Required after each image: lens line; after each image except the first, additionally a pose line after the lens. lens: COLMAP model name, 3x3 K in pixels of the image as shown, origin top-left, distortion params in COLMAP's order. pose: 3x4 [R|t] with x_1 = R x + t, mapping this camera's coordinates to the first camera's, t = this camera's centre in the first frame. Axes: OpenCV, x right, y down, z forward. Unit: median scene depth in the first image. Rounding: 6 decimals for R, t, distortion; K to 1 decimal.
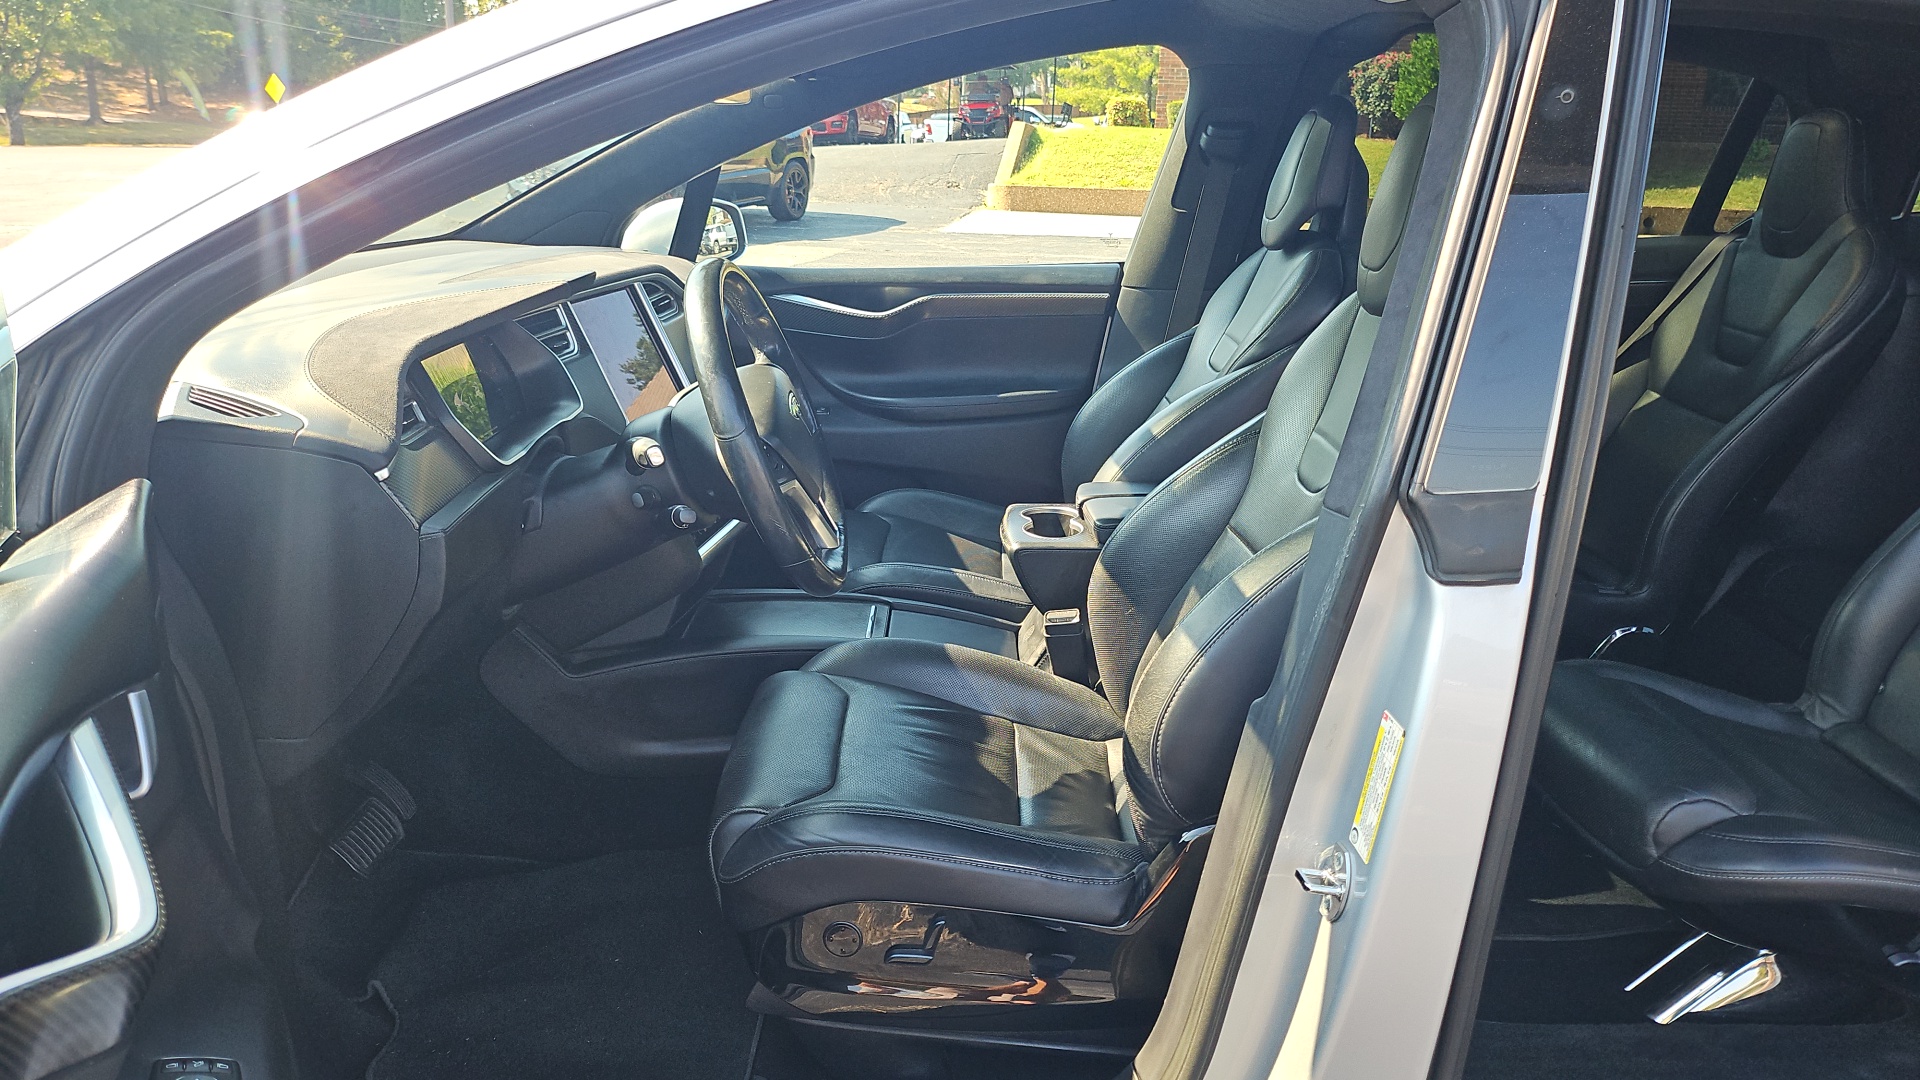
lens RADIAL K [[1408.7, 0, 960.0], [0, 1408.7, 540.0], [0, 0, 1]] dist [0.083662, -0.107332]
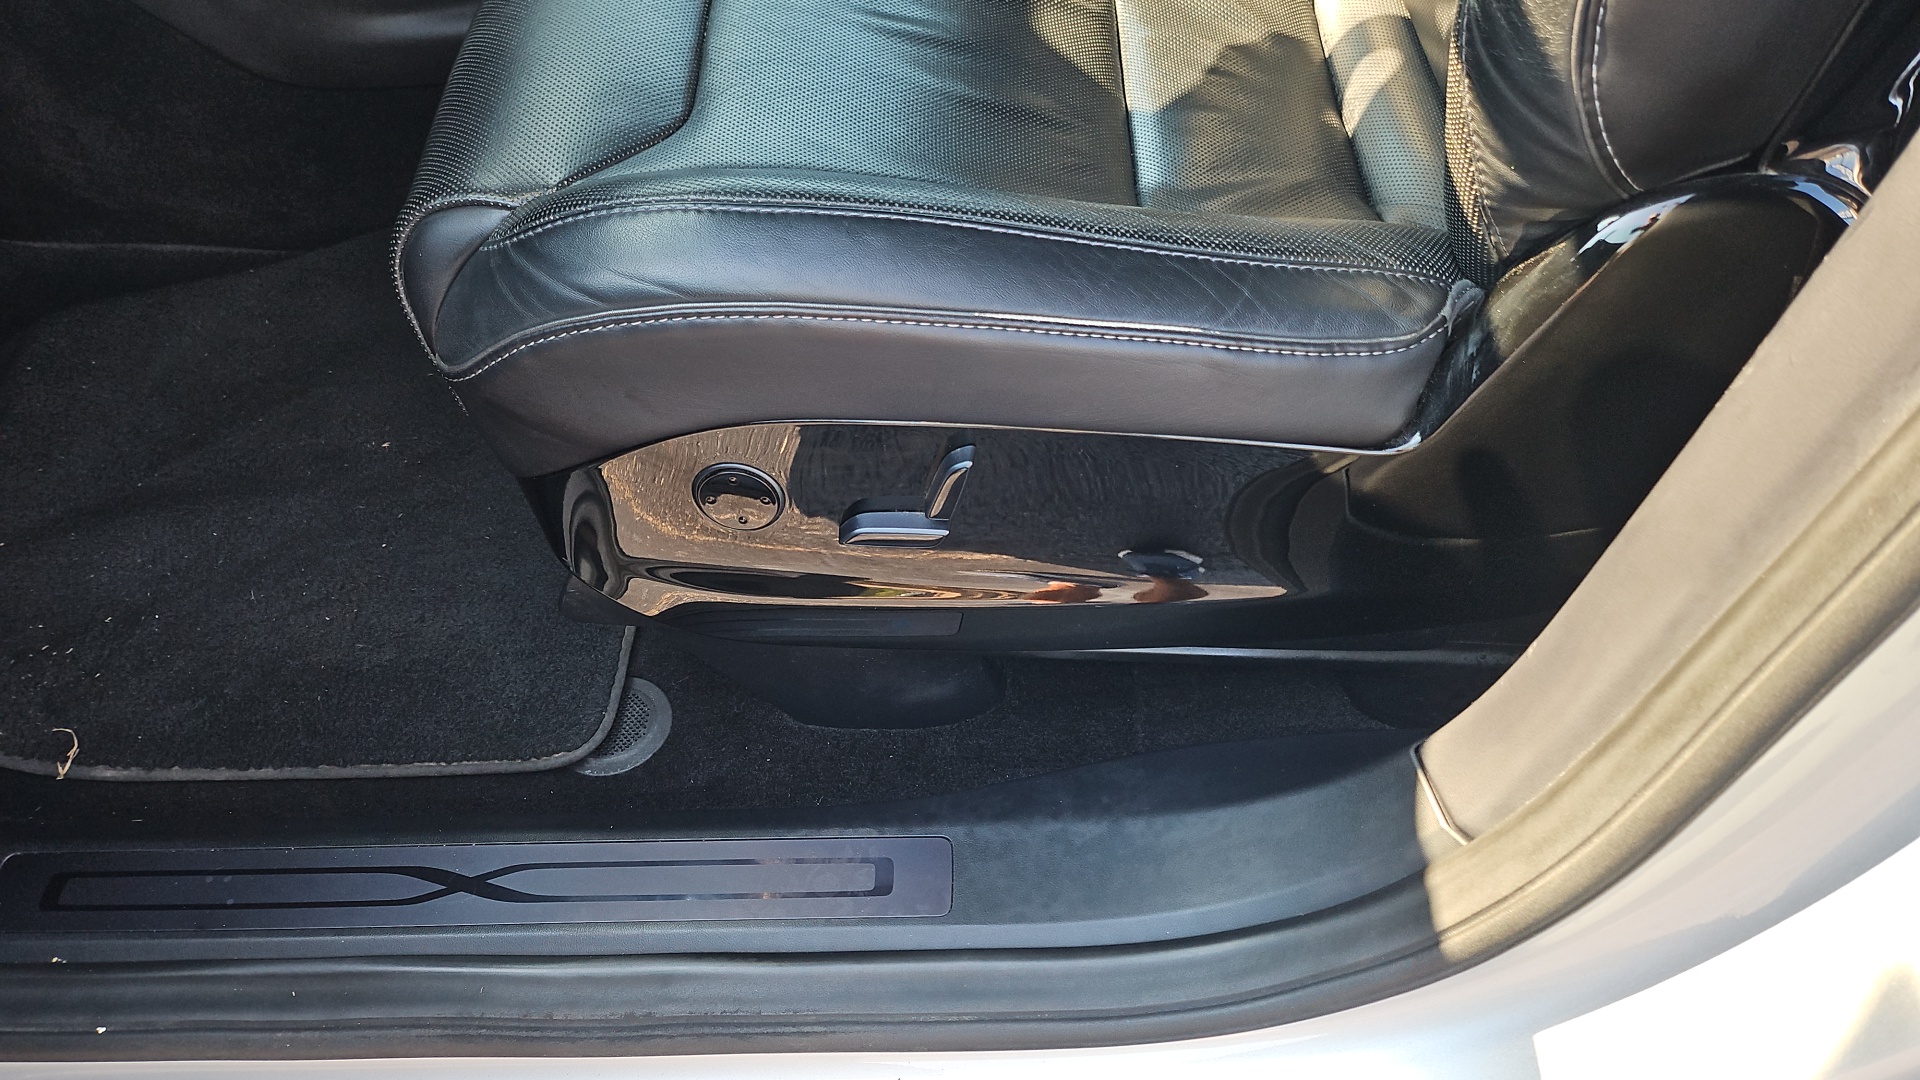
lens RADIAL K [[1383.3, 0, 956.2], [0, 1383.3, 562.4], [0, 0, 1]] dist [0.066180, -0.083875]
pose [[0.998127, -0.040815, -0.045579, 0.001312], [0.058397, 0.857771, 0.510704, 0.047966], [0.018252, -0.512409, 0.858547, 0.343727]]
